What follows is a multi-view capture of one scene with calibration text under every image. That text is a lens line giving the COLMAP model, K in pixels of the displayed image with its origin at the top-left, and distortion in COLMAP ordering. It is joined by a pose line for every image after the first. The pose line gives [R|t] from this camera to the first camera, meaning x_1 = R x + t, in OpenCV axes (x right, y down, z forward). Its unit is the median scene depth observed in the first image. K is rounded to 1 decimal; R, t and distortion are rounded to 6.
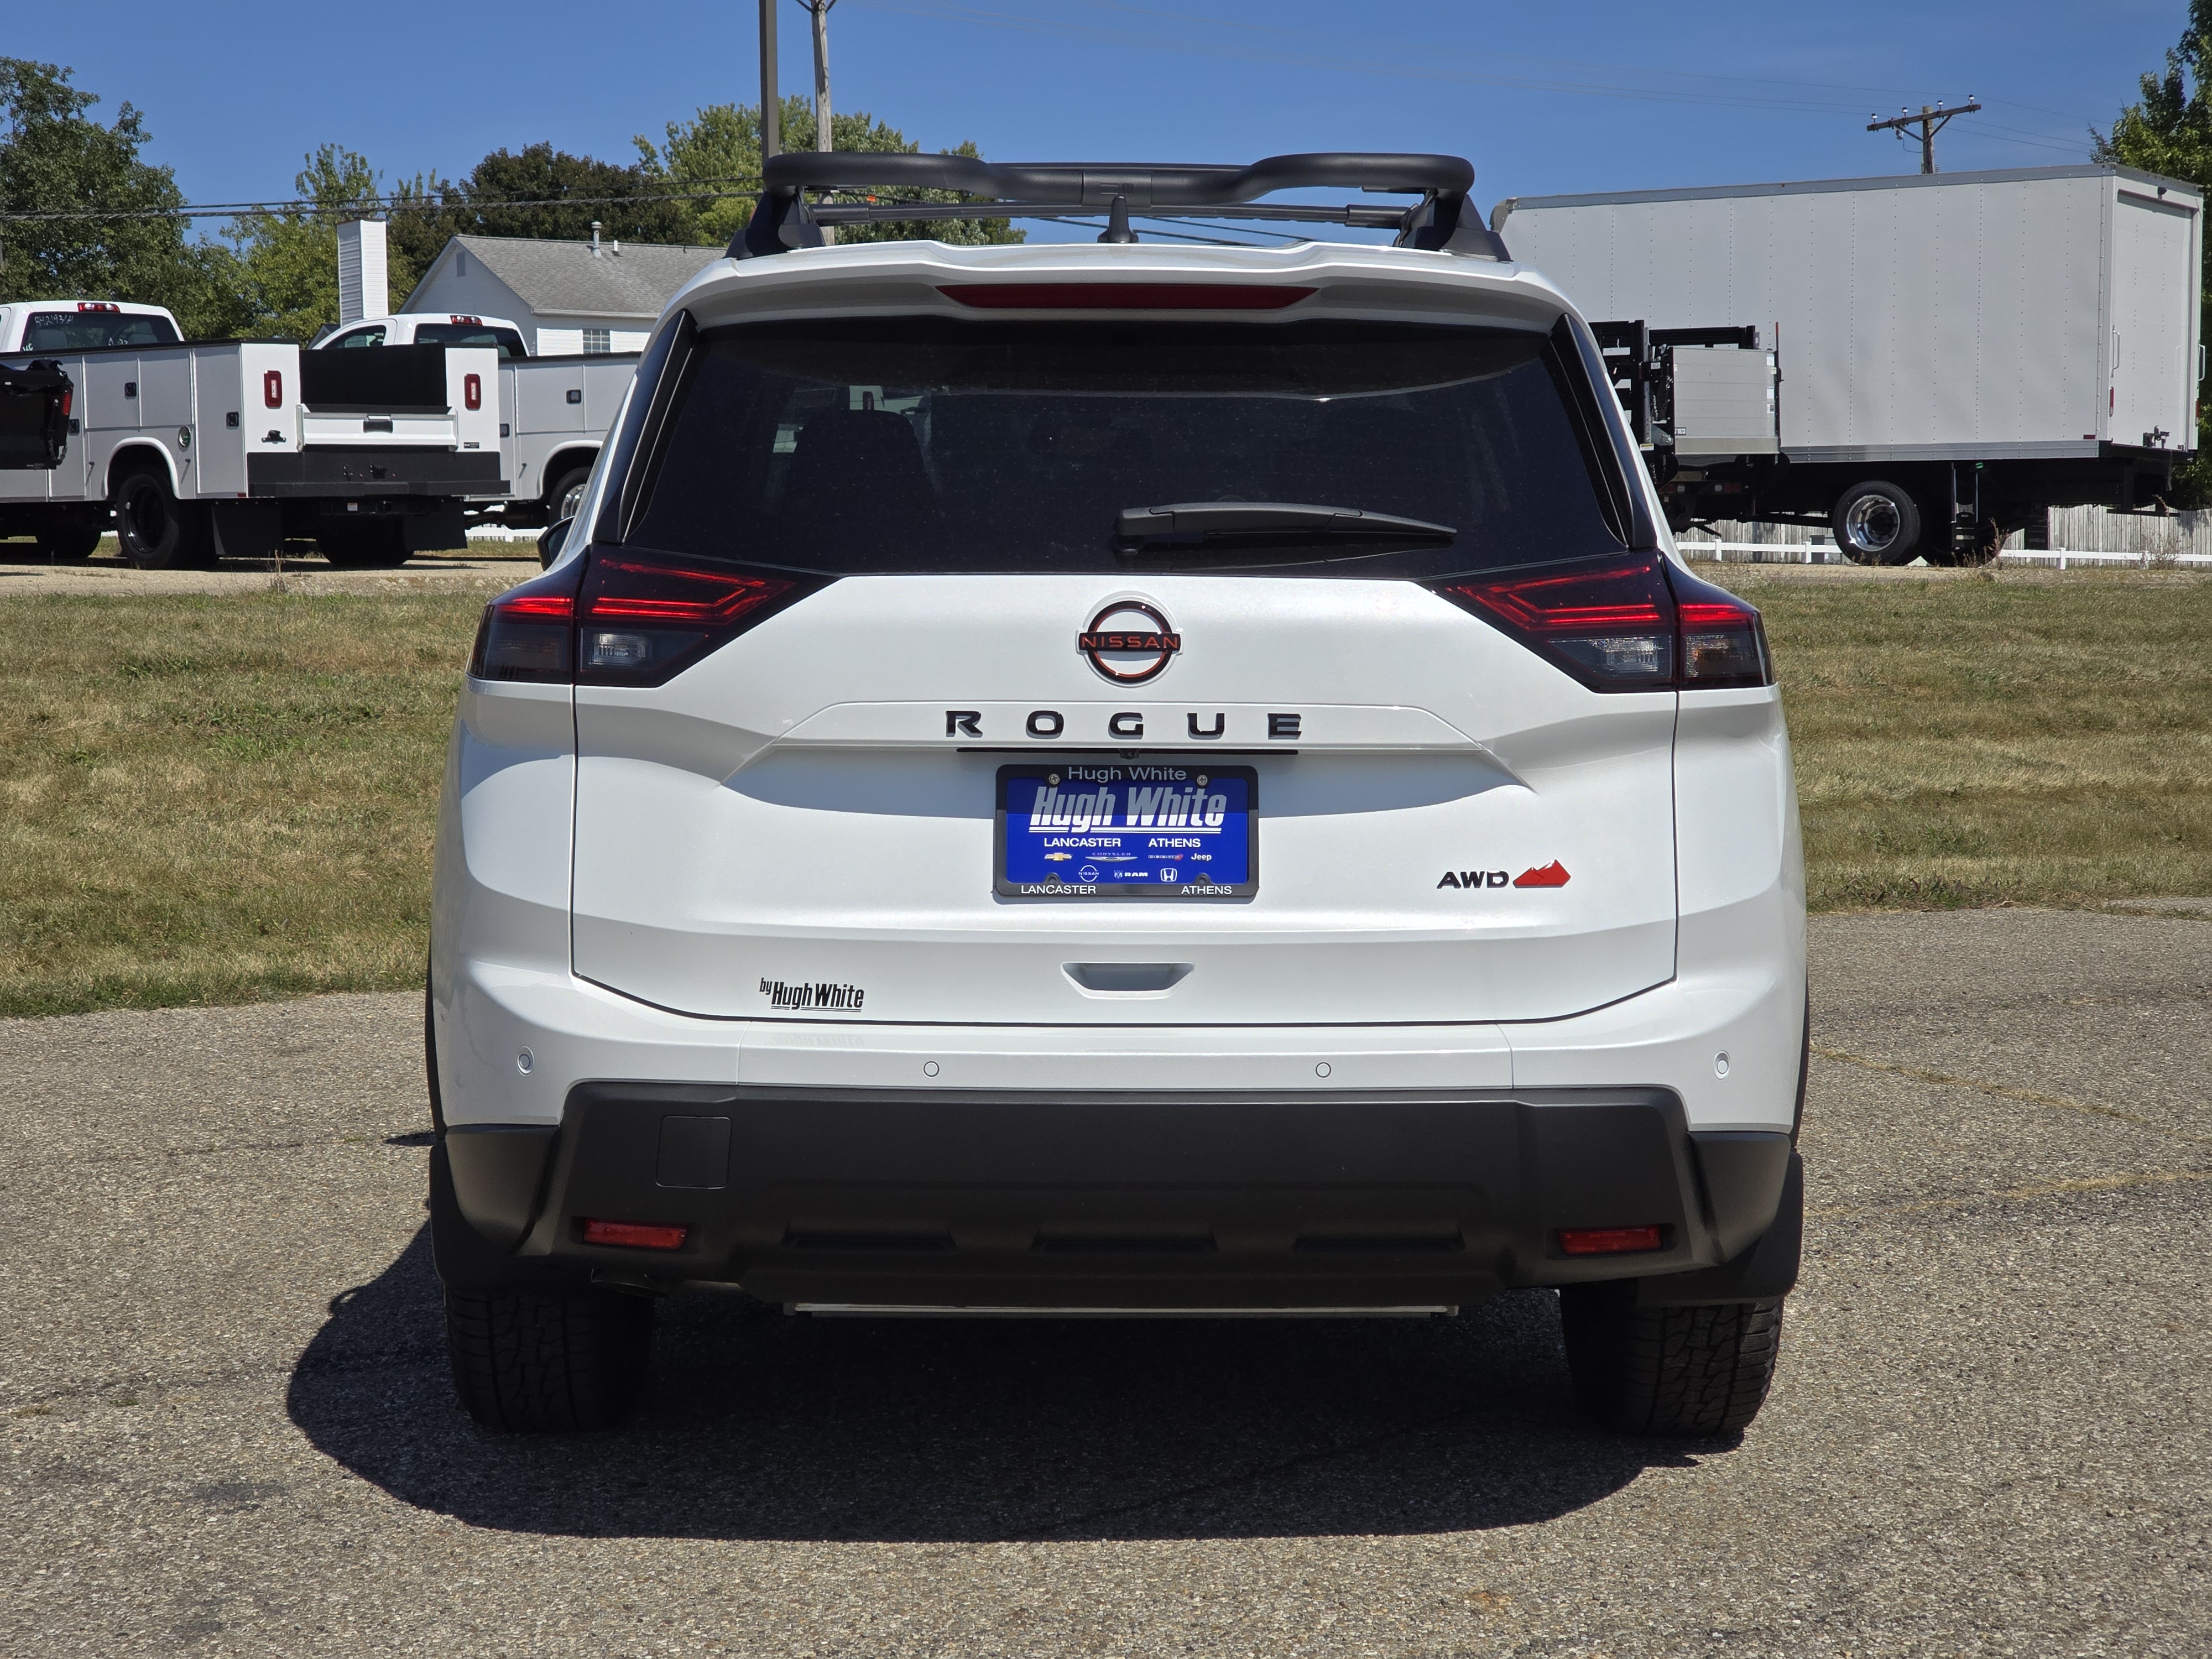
lens RADIAL K [[4414.7, 0, 1106.0], [0, 4414.7, 829.5], [0, 0, 1]] dist [-0.040669, 0.382130]
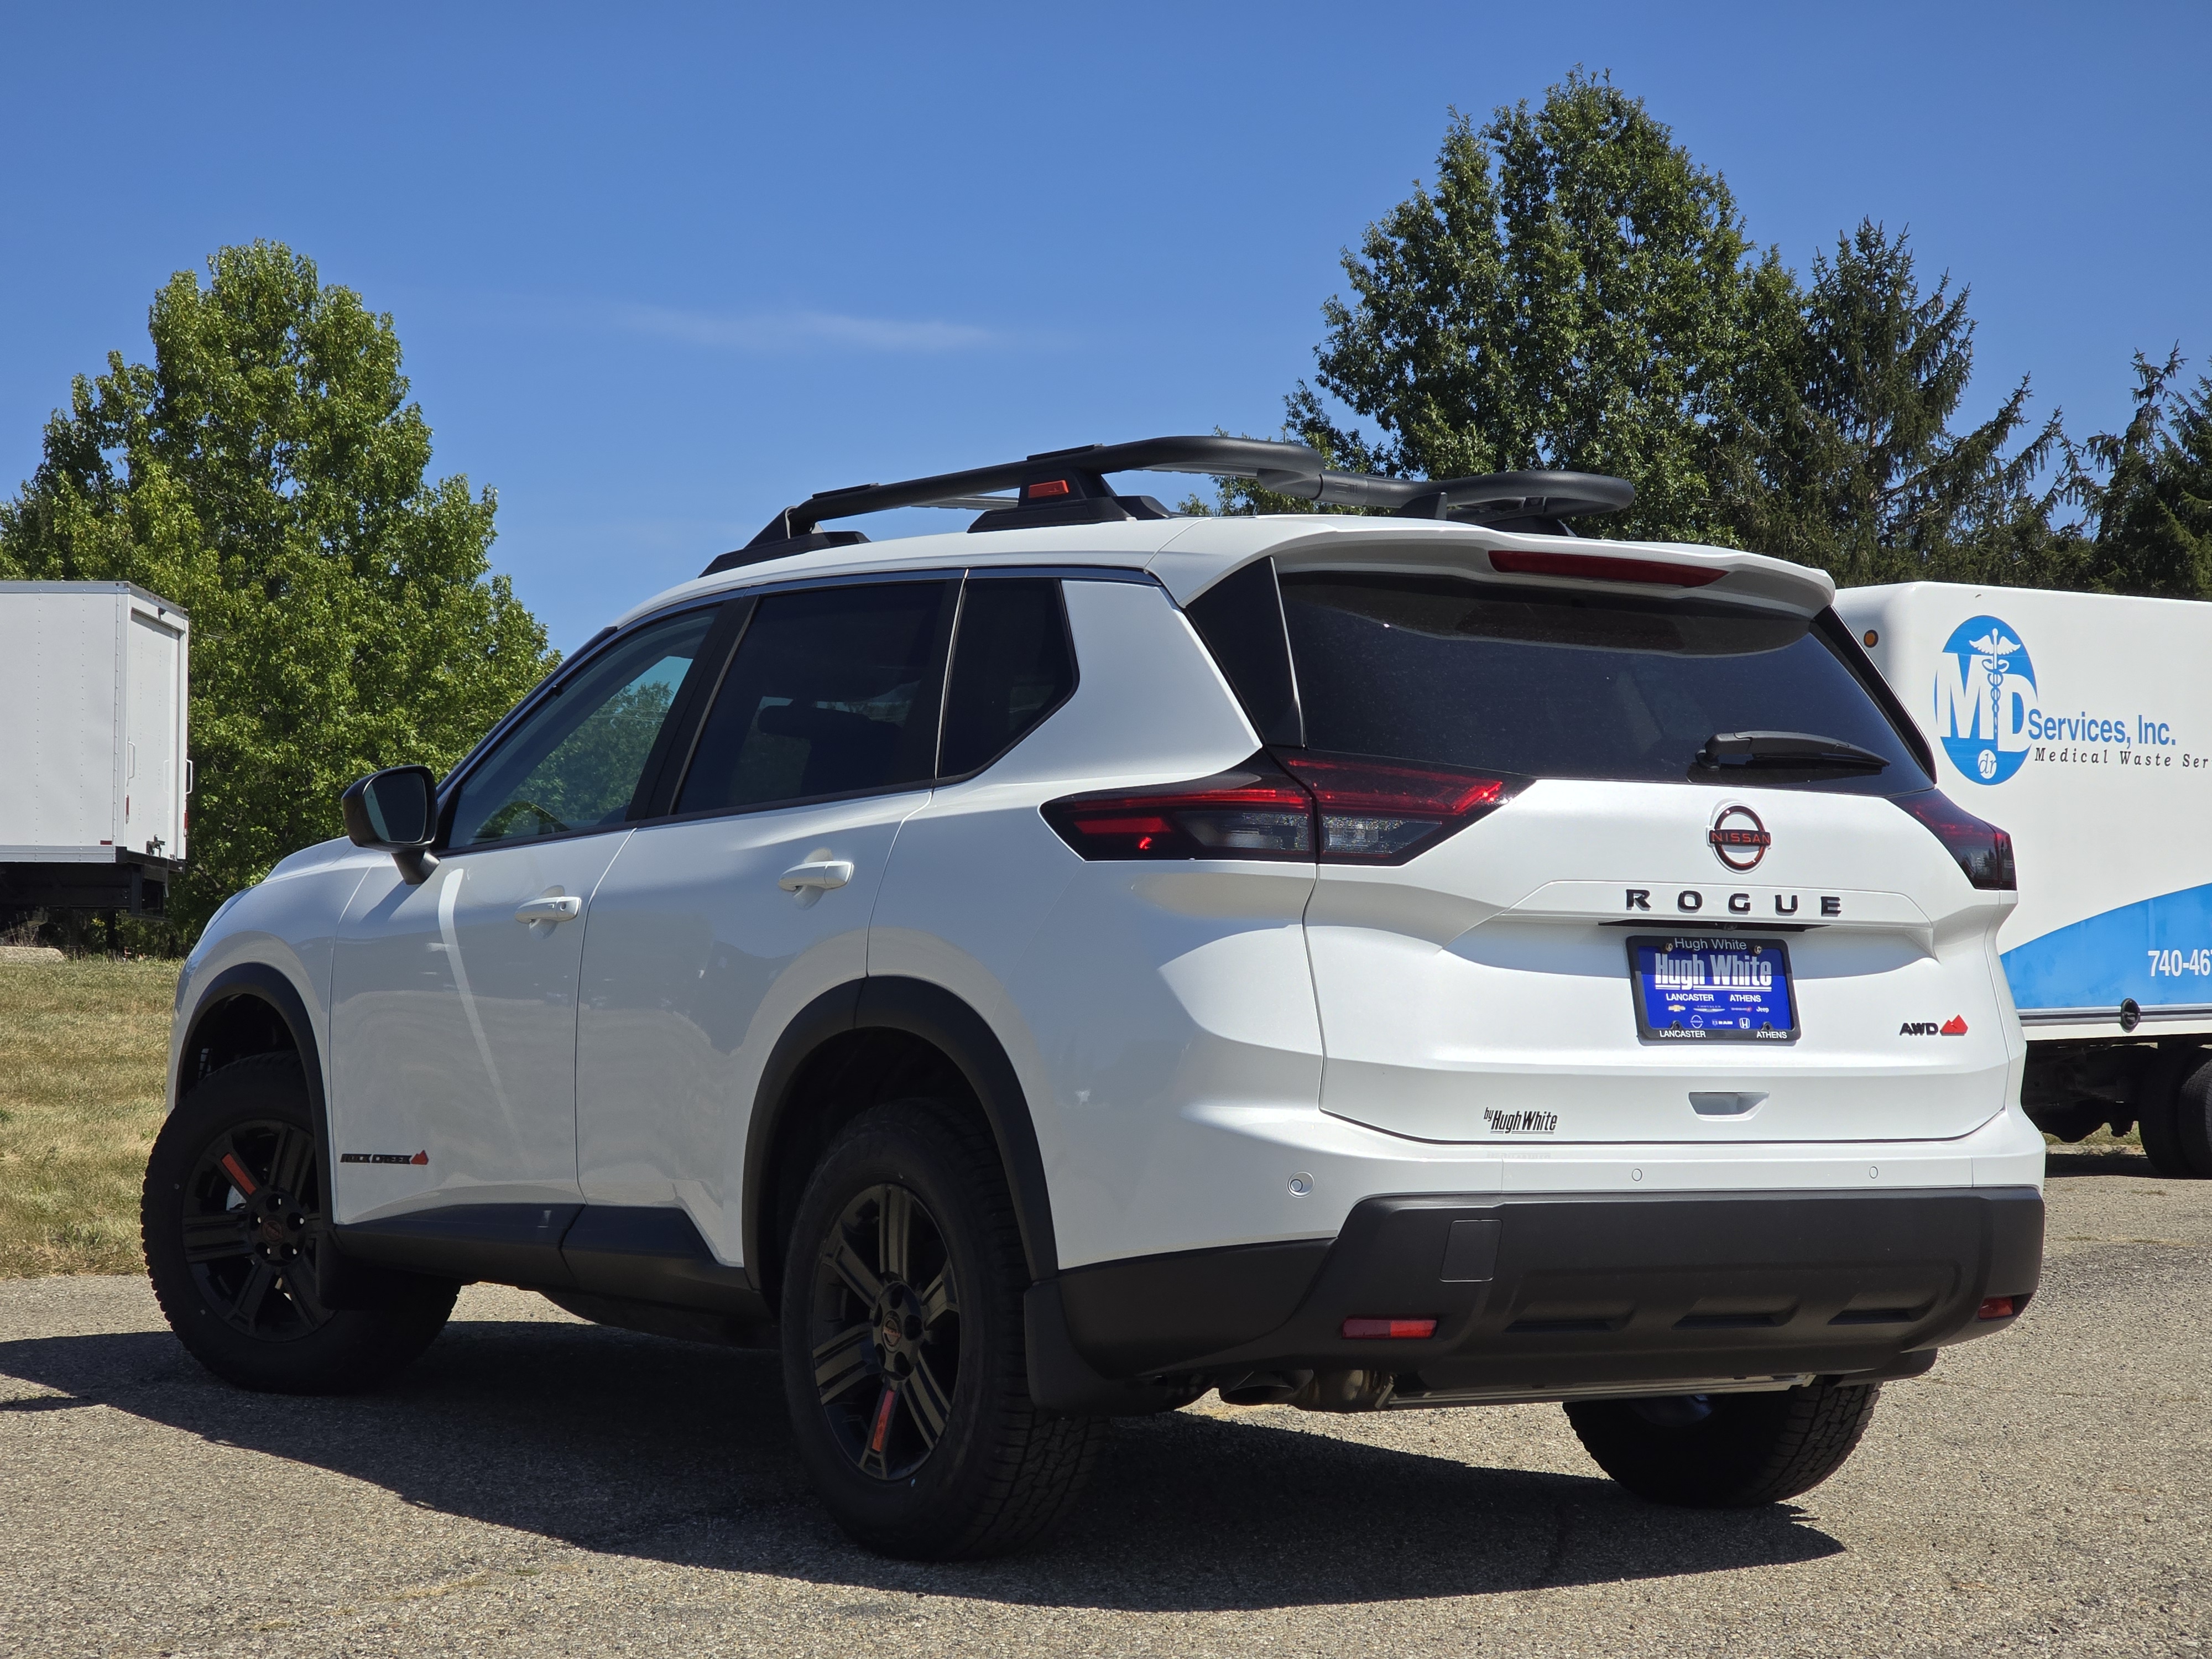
lens RADIAL K [[4535.0, 0, 1106.0], [0, 4535.0, 829.5], [0, 0, 1]] dist [-0.008686, 0.313072]
pose [[0.796835, 0.036361, 0.603102, -0.921744], [0.029325, 0.994684, -0.098715, 0.078262], [-0.603485, 0.096346, 0.791532, 0.070952]]
